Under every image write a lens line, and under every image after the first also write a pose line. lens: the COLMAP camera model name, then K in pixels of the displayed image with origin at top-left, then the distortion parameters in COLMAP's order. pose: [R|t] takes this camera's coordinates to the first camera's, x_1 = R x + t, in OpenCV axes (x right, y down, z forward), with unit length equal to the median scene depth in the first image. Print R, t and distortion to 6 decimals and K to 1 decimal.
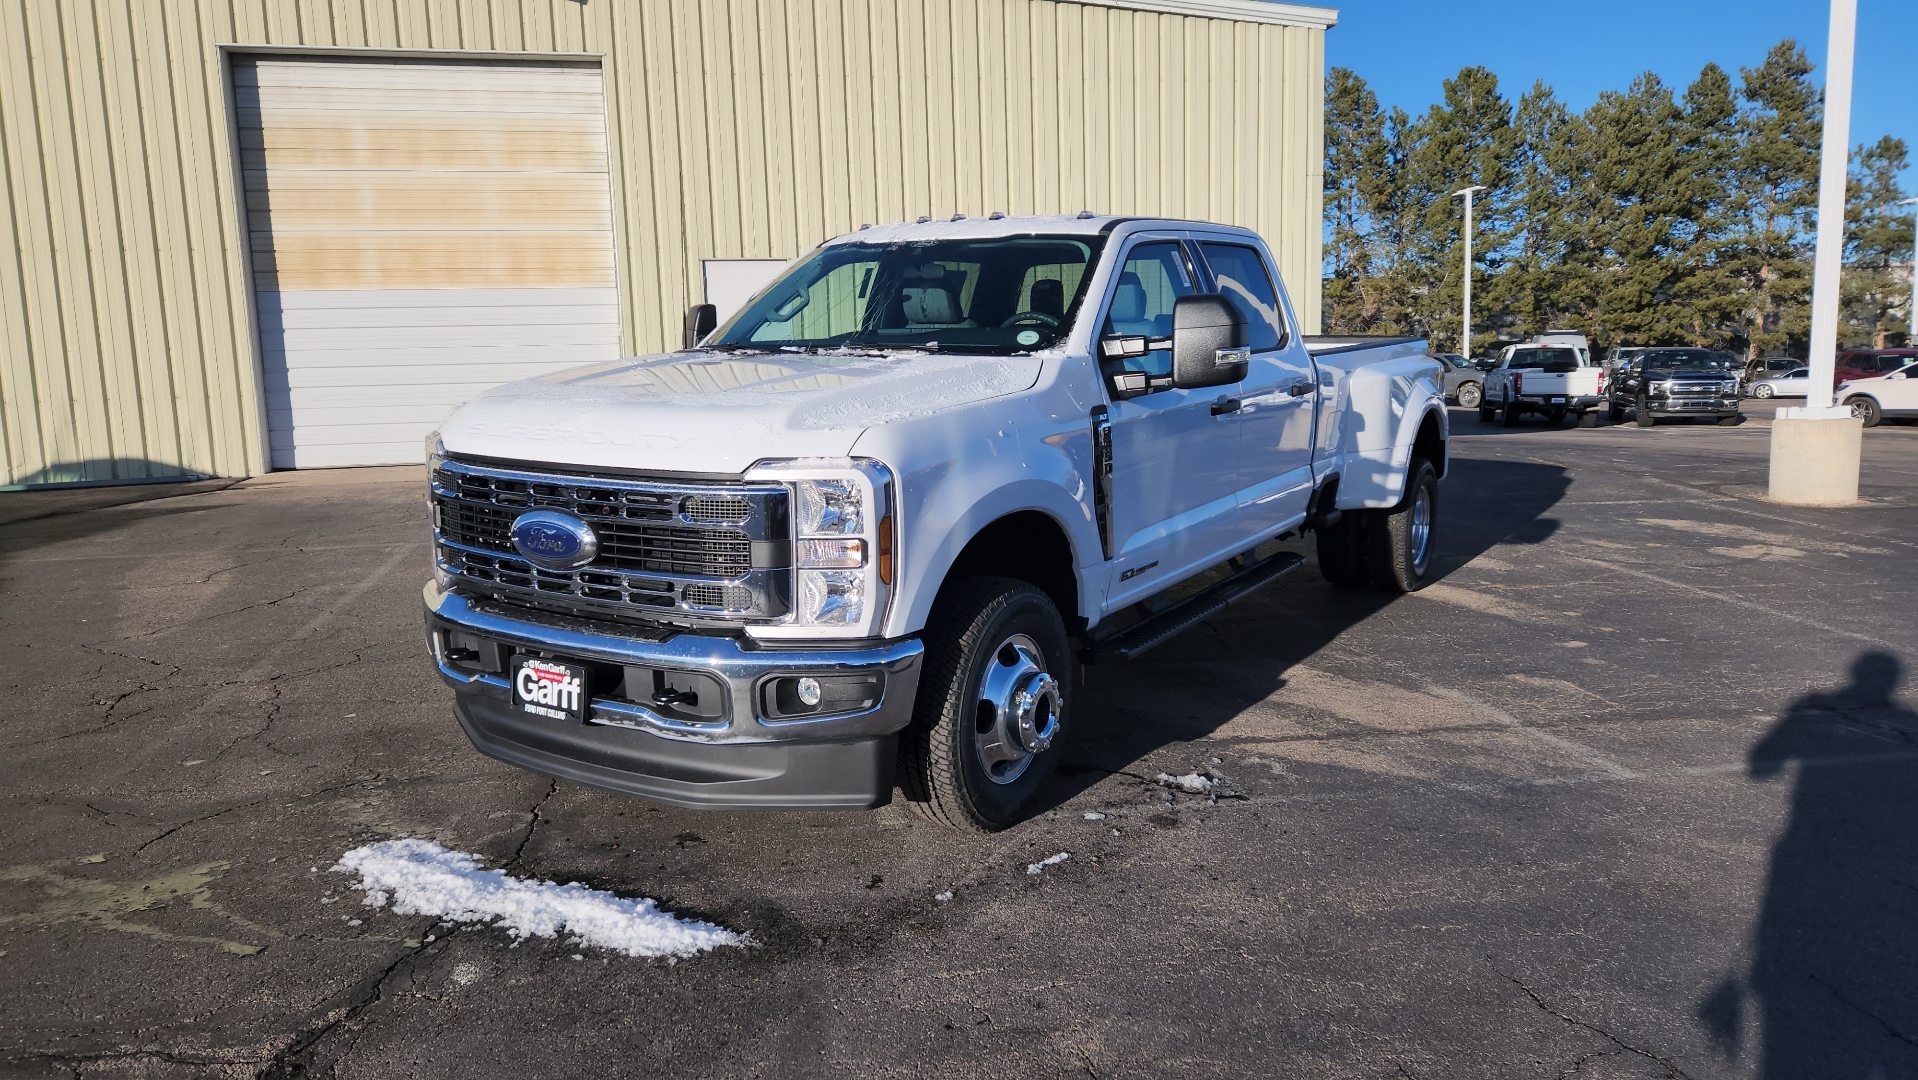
lens RADIAL K [[1203.4, 0, 916.2], [0, 1203.4, 537.4], [0, 0, 1]] dist [0.069609, -0.050512]
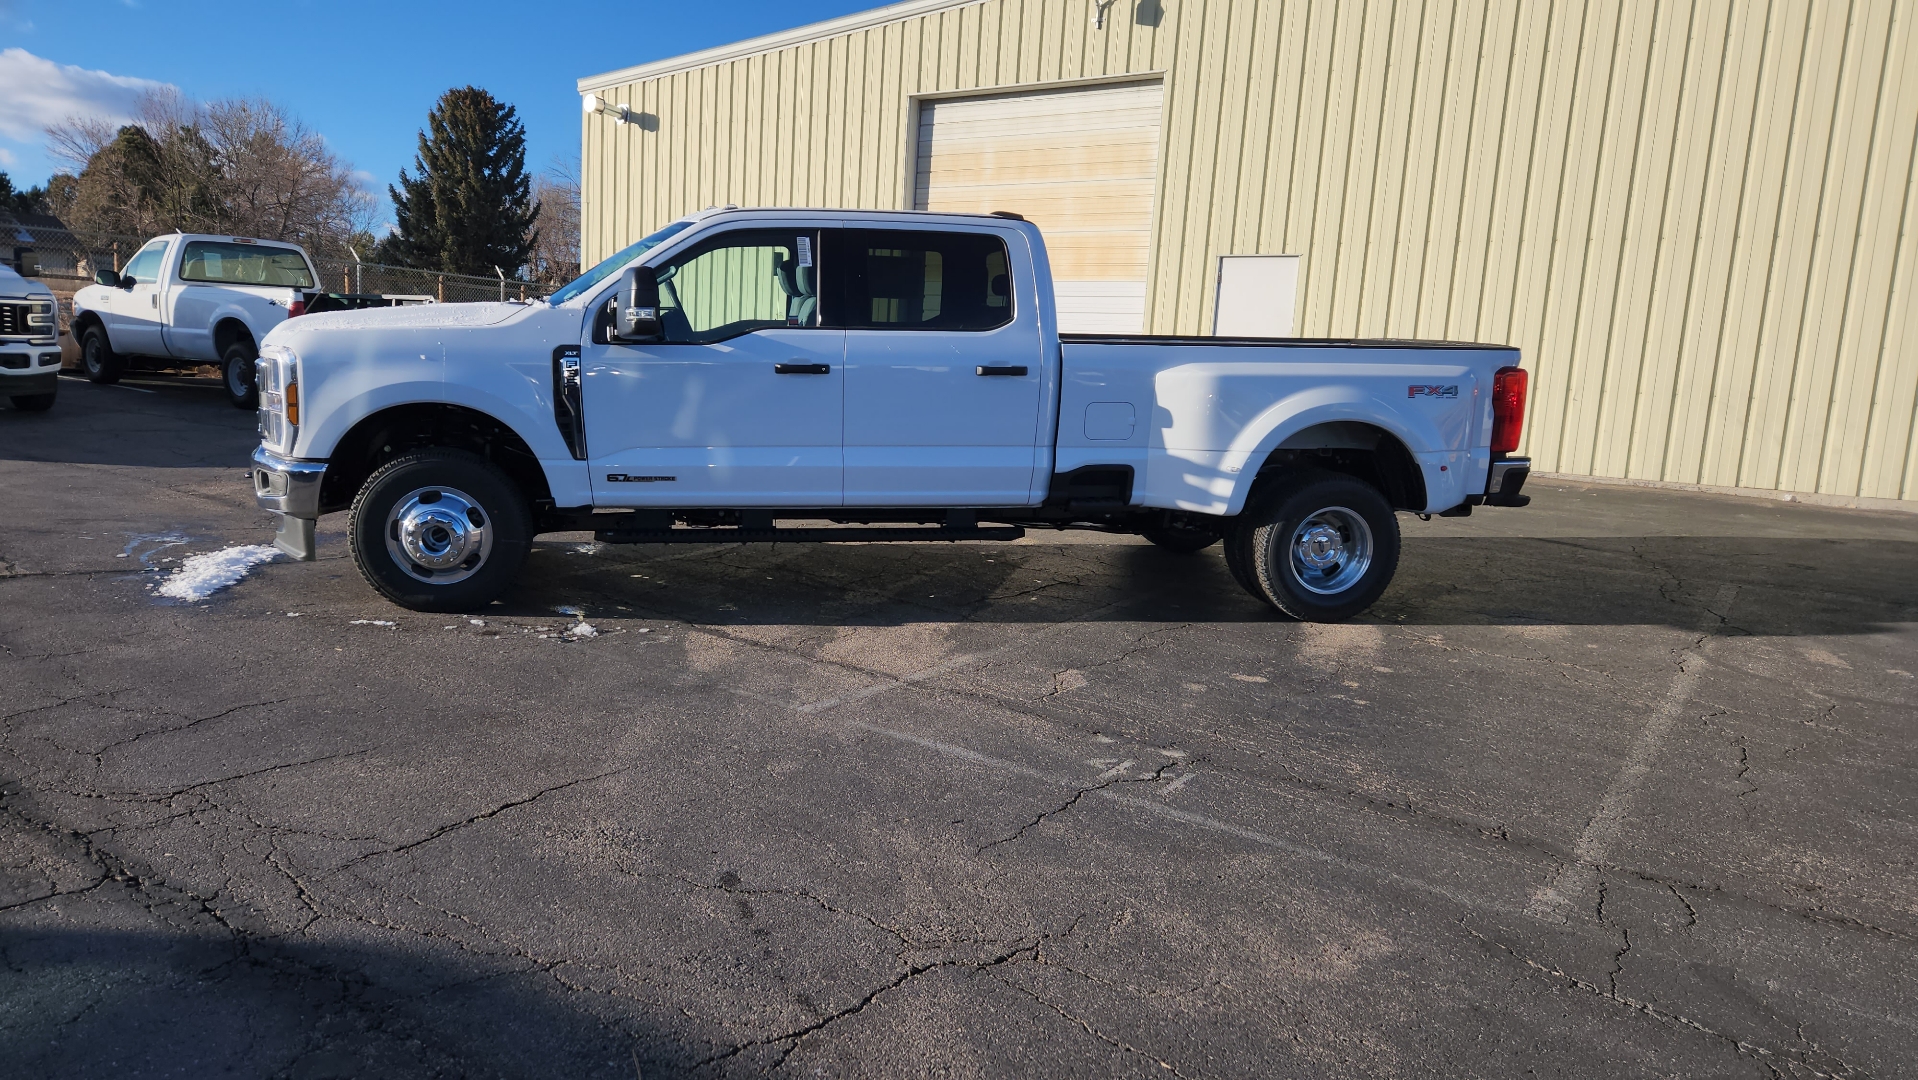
lens RADIAL K [[1195.8, 0, 970.5], [0, 1195.8, 552.5], [0, 0, 1]] dist [0.069966, -0.050072]
pose [[0.728299, 0.171950, -0.663335, 1.342747], [-0.165396, 0.983496, 0.073348, -0.049431], [0.664999, 0.056294, 0.744719, 0.270504]]
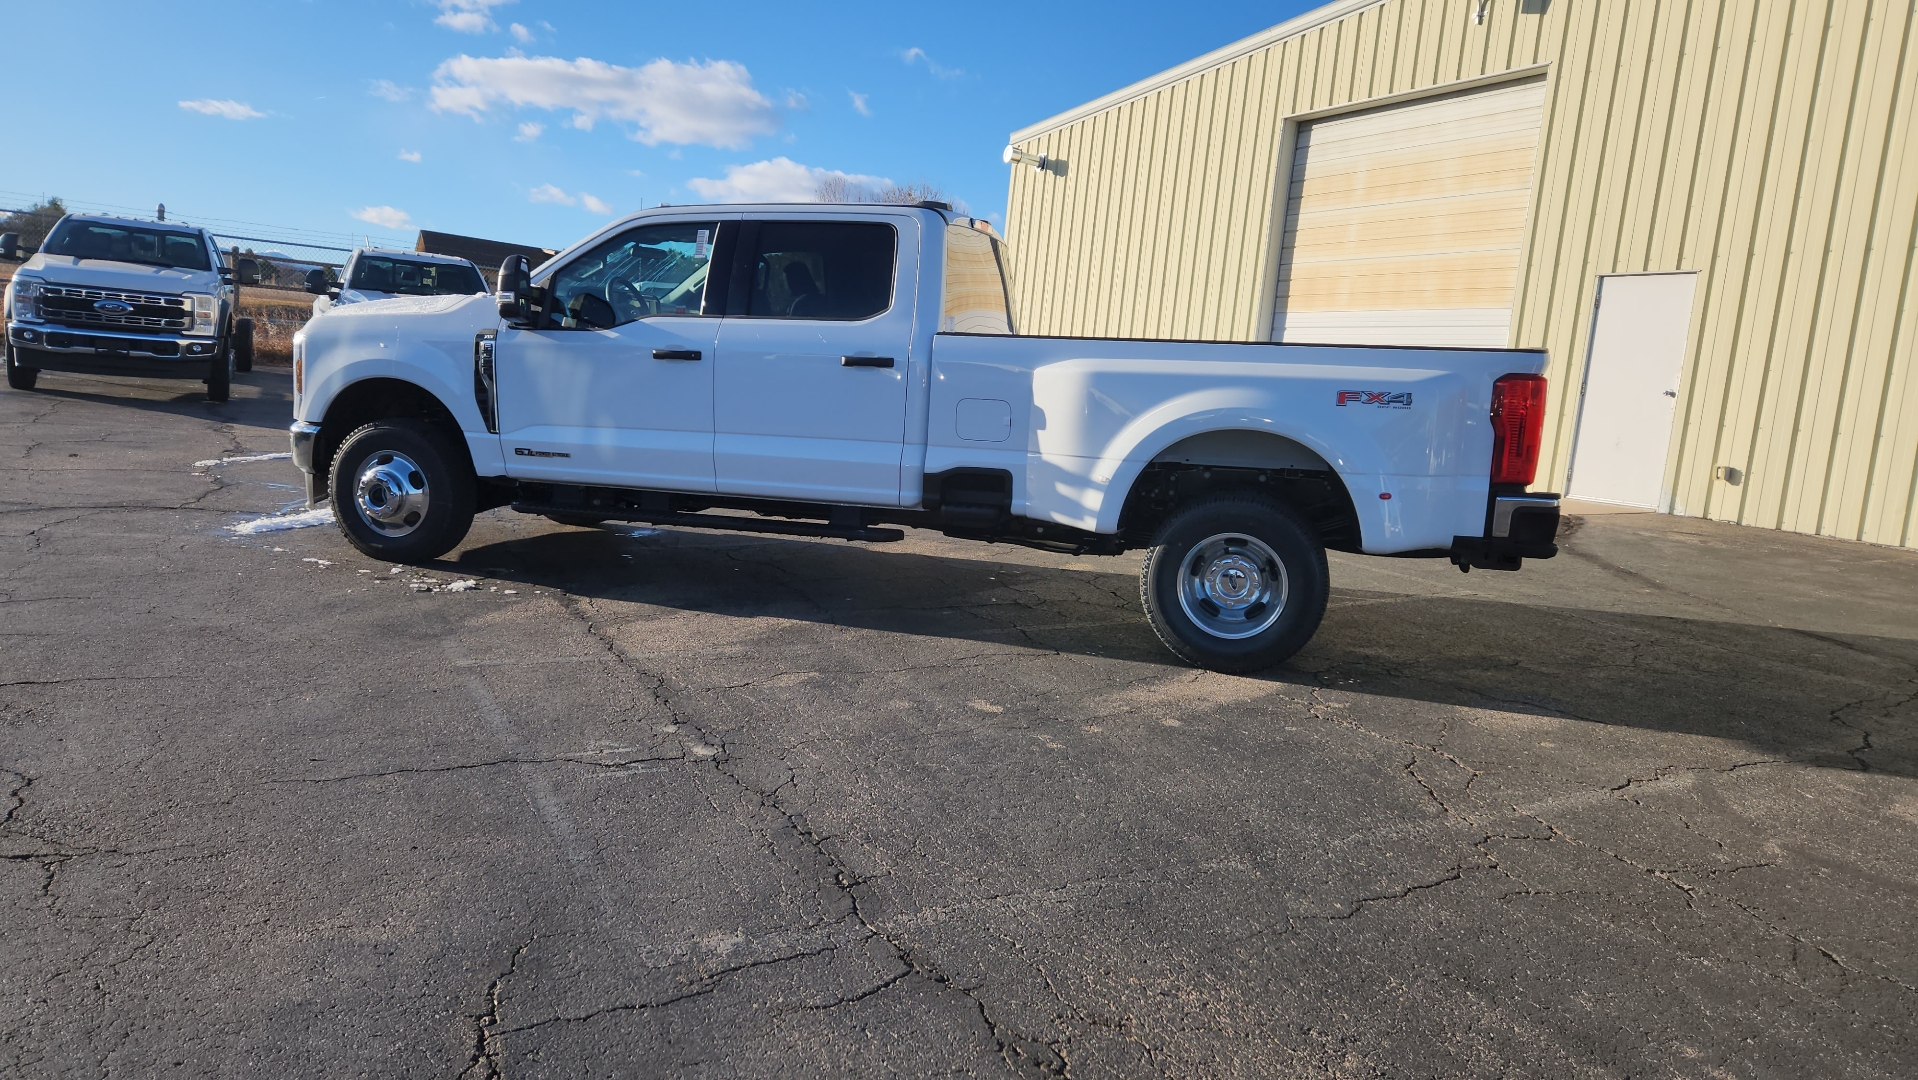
lens RADIAL K [[1229.5, 0, 994.0], [0, 1229.5, 535.2], [0, 0, 1]] dist [0.083582, -0.095295]
pose [[0.350601, 0.170025, -0.920962, 1.745164], [-0.214357, 0.971845, 0.097815, -0.137363], [0.911663, 0.163120, 0.377176, 0.960245]]
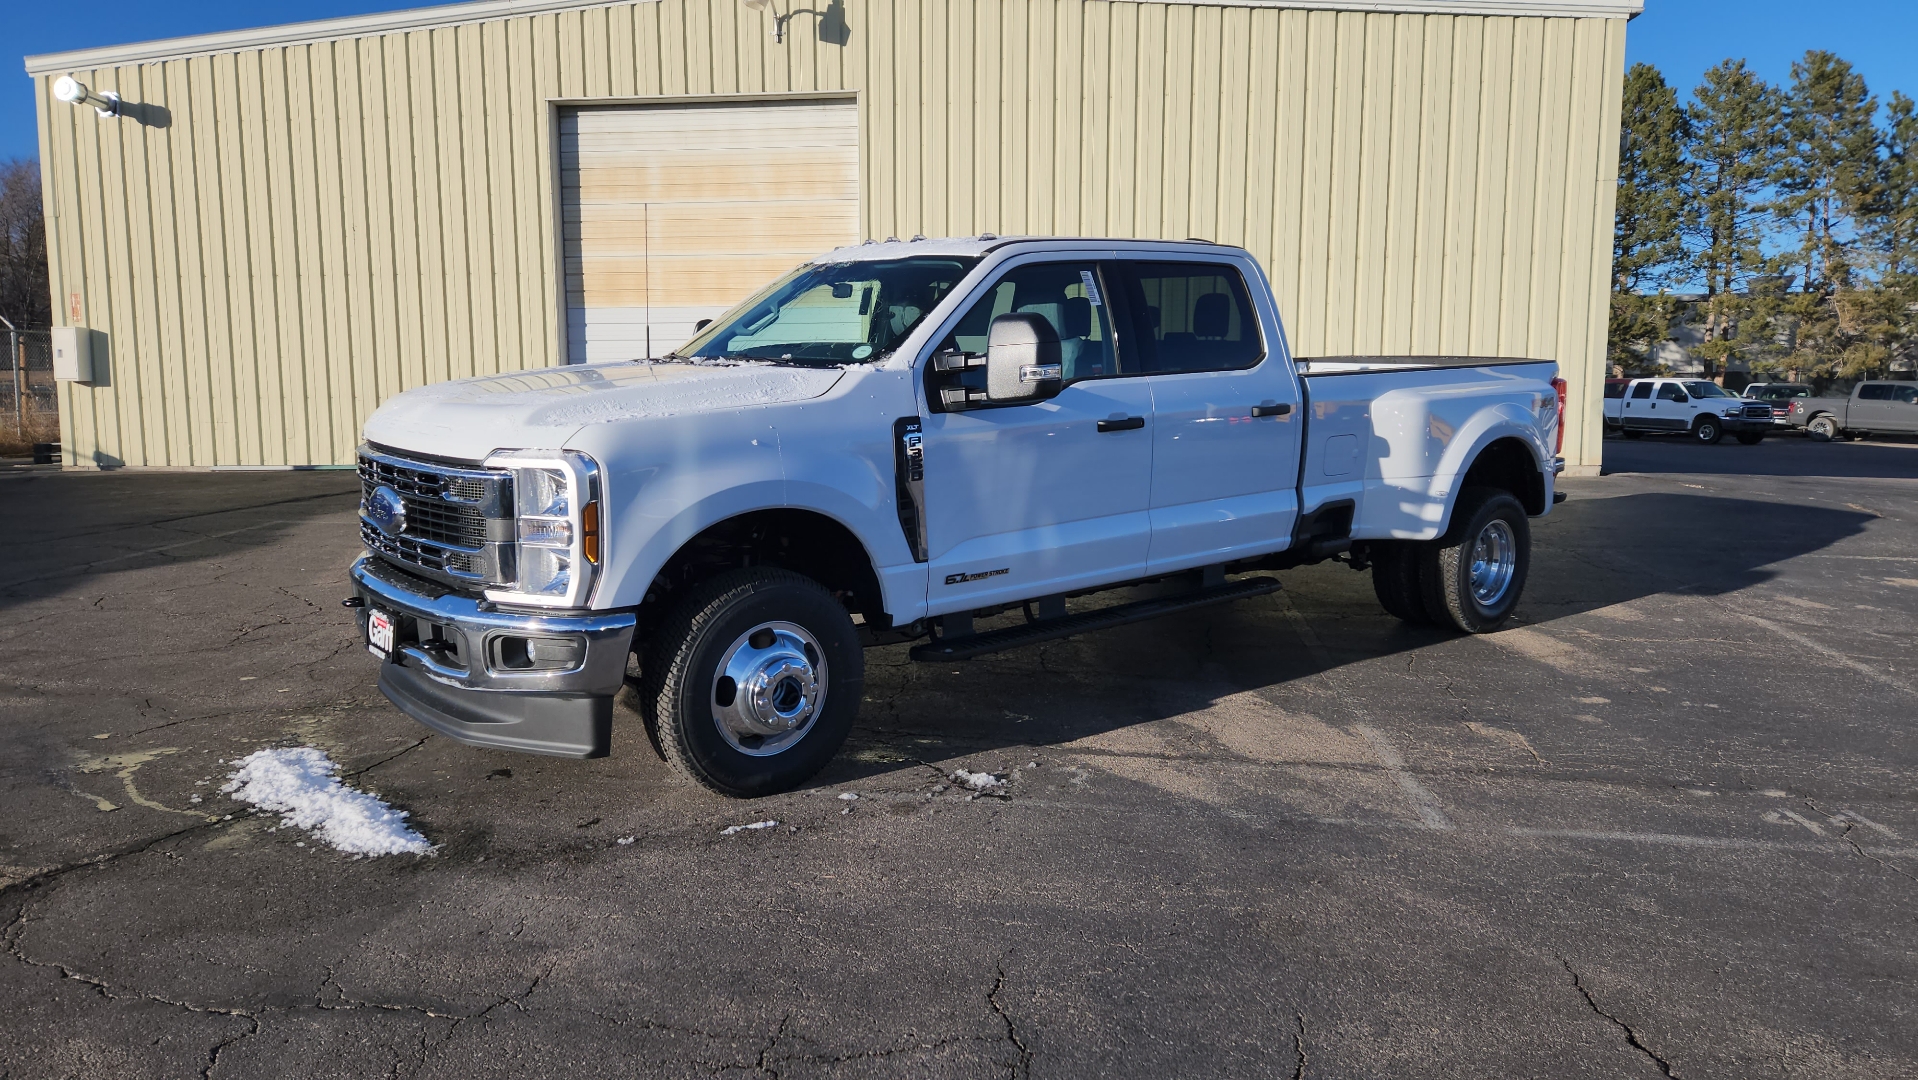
lens RADIAL K [[1196.2, 0, 941.1], [0, 1196.2, 536.1], [0, 0, 1]] dist [0.068812, -0.045995]
pose [[0.957125, 0.057270, -0.283956, 0.452668], [-0.060893, 0.998137, -0.003942, -0.001353], [0.283201, 0.021064, 0.958829, -0.004242]]
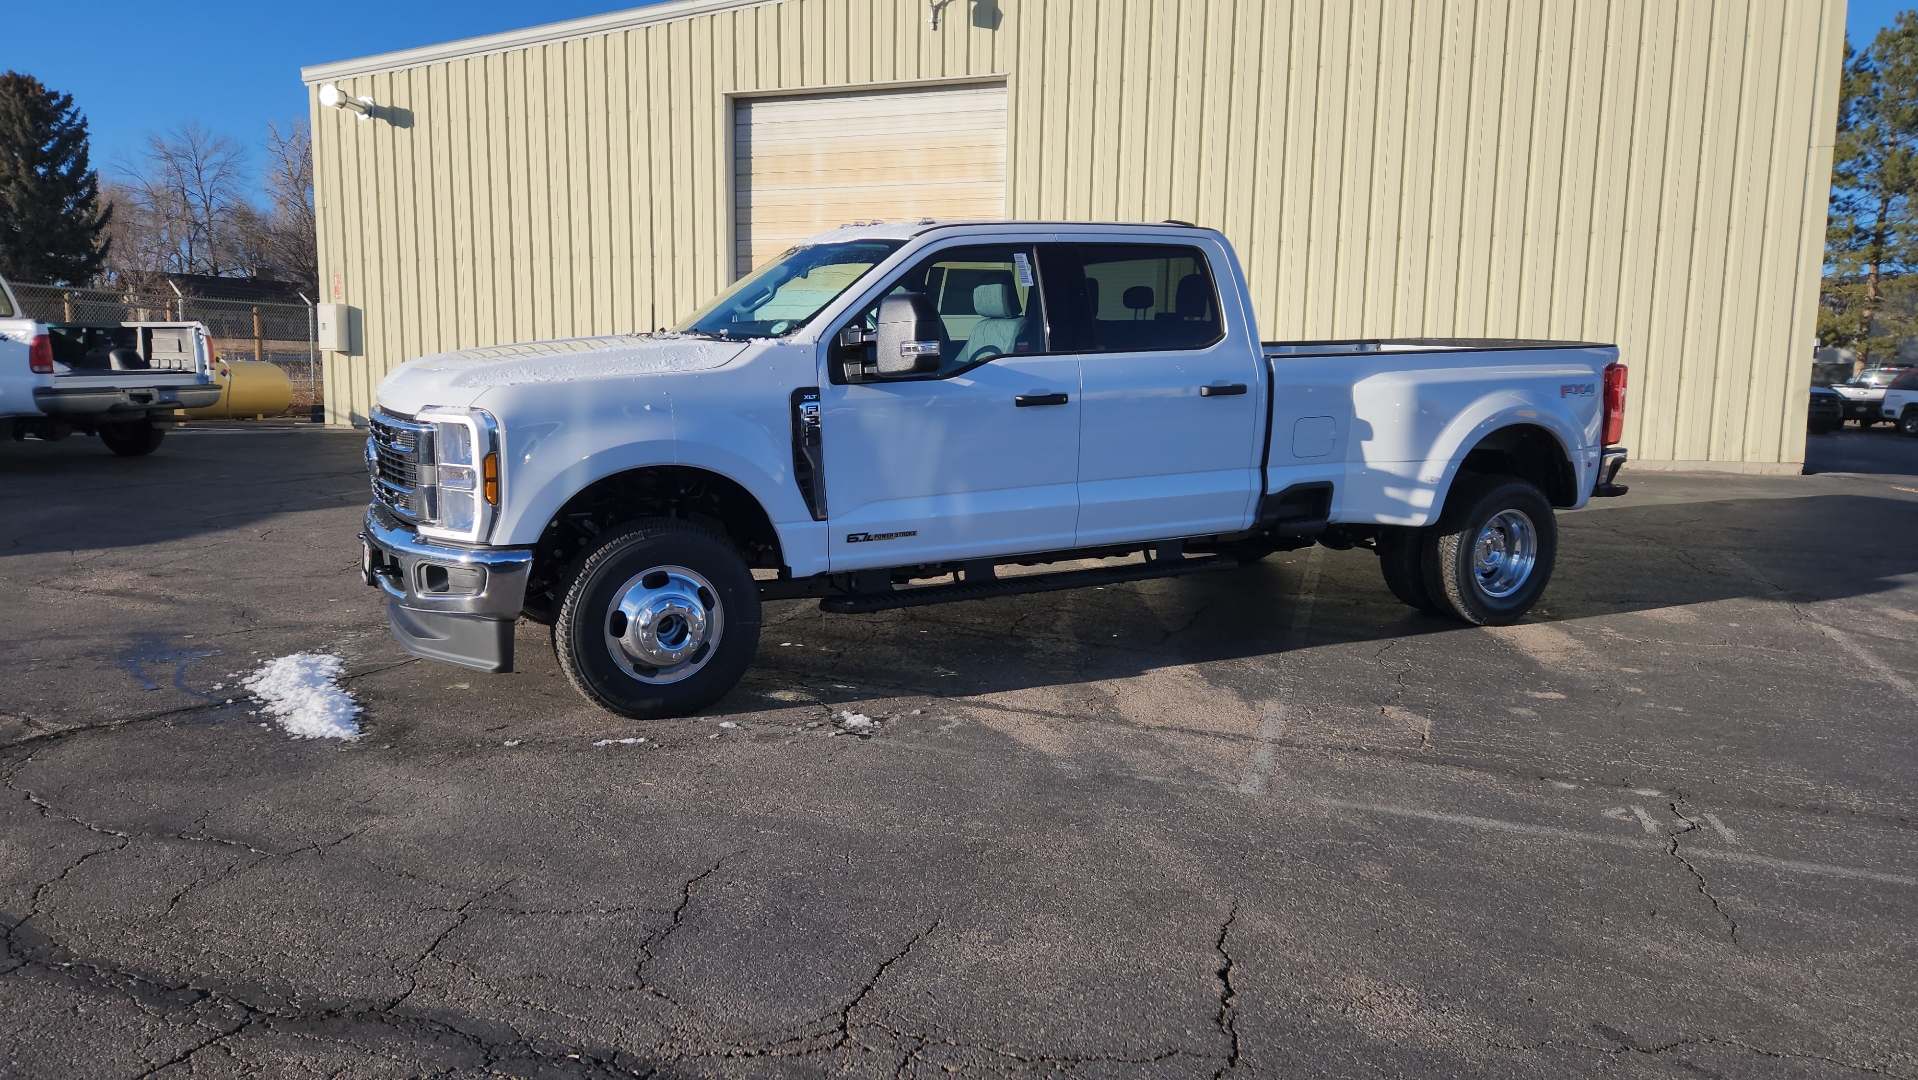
lens RADIAL K [[1196.2, 0, 941.1], [0, 1196.2, 536.1], [0, 0, 1]] dist [0.068812, -0.045995]
pose [[0.880772, 0.101300, -0.462578, 0.762714], [-0.099767, 0.994621, 0.027851, -0.010024], [0.462911, 0.021619, 0.886141, 0.029456]]
